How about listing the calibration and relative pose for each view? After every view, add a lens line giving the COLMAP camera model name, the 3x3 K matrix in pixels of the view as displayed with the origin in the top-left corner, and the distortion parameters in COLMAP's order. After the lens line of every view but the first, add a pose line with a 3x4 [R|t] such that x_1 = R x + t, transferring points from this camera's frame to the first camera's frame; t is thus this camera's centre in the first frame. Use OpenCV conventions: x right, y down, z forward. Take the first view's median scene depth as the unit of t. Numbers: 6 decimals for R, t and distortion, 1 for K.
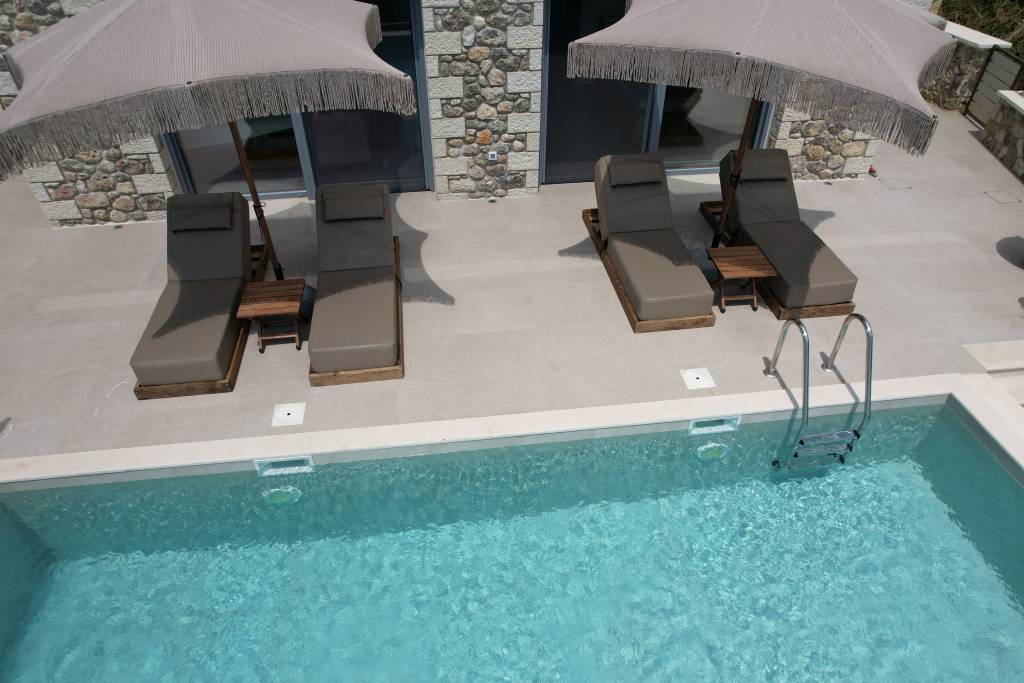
lens RADIAL K [[673.2, 0, 512.0], [0, 673.2, 341.5], [0, 0, 1]] dist [-0.053526, 0.002093]
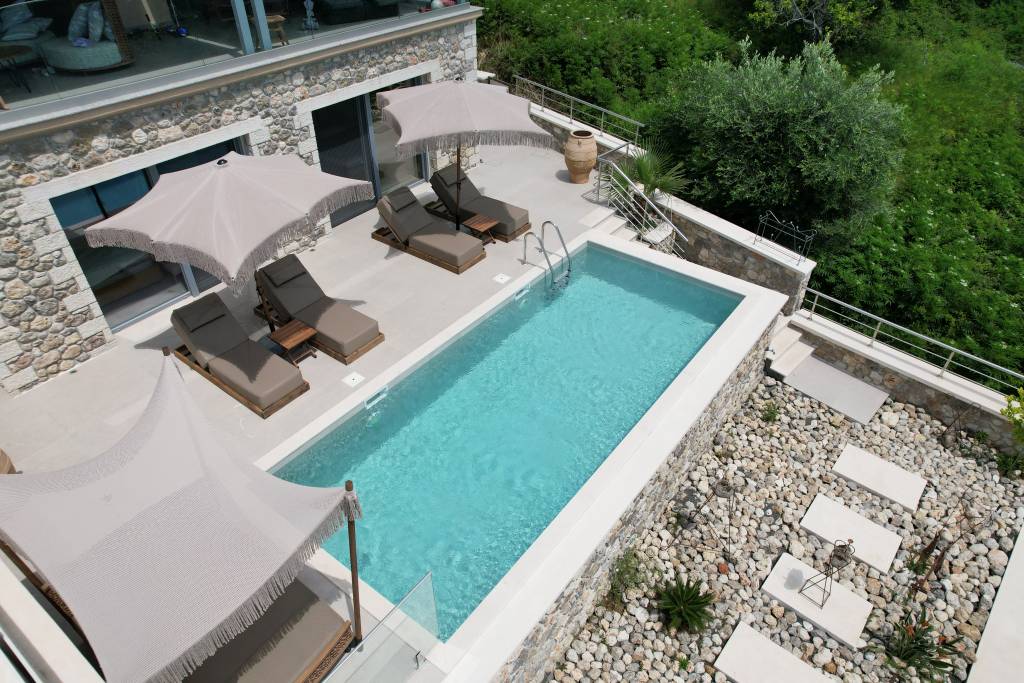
lens RADIAL K [[673.2, 0, 512.0], [0, 673.2, 341.5], [0, 0, 1]] dist [-0.053526, 0.002093]
pose [[0.705519, -0.429451, 0.563751, -0.742847], [0.443758, 0.887933, 0.121055, -0.006723], [-0.552560, 0.164762, 0.817026, -0.525662]]
